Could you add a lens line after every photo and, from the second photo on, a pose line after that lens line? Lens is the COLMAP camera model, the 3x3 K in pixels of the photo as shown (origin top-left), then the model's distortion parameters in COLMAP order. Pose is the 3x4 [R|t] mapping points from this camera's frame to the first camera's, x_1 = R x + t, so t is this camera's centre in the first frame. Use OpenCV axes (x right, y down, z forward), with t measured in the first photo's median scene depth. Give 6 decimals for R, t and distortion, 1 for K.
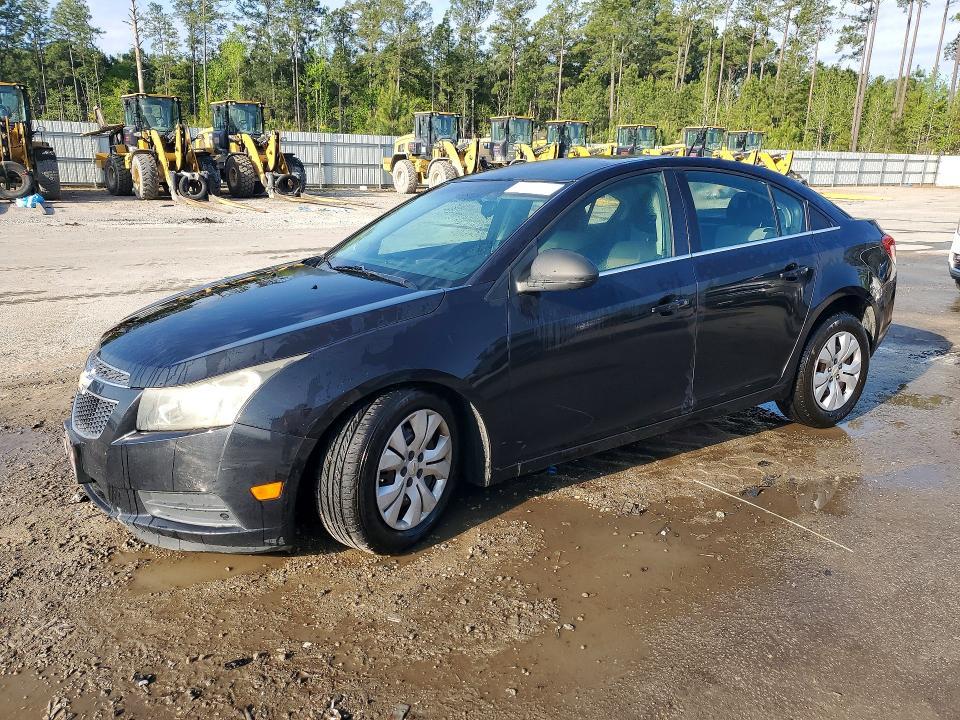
lens RADIAL K [[748.8, 0, 480.0], [0, 748.8, 360.0], [0, 0, 1]] dist [0.015843, 0.000985]
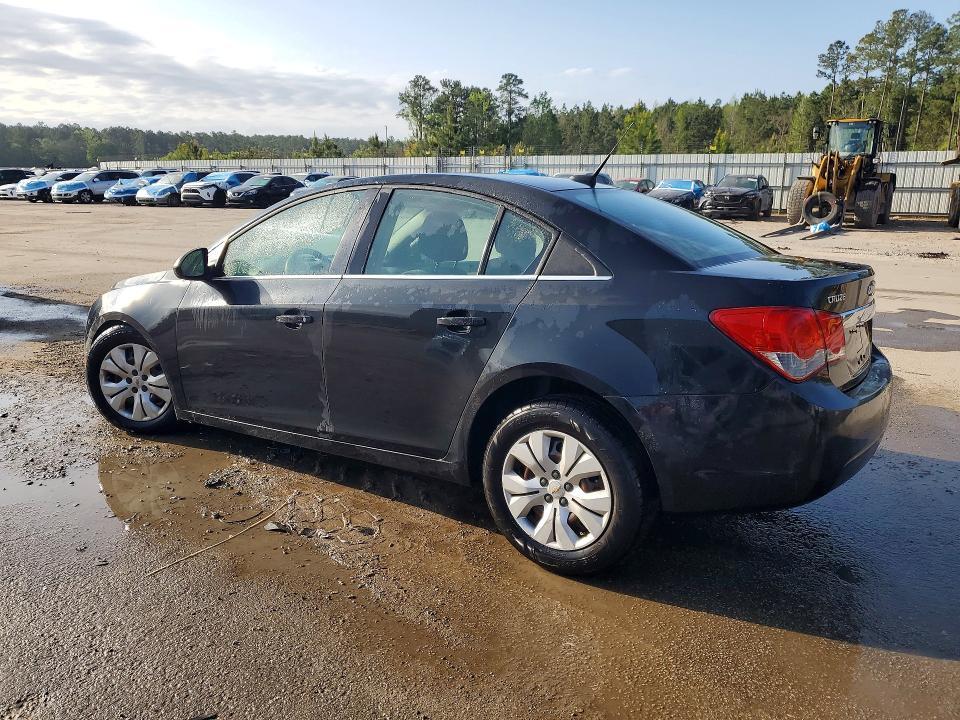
lens RADIAL K [[748.8, 0, 480.0], [0, 748.8, 360.0], [0, 0, 1]] dist [0.015843, 0.000985]
pose [[0.388322, 0.198160, -0.899966, 1.179816], [-0.234513, 0.965704, 0.111446, -0.174788], [0.891184, 0.167777, 0.421475, 0.757435]]
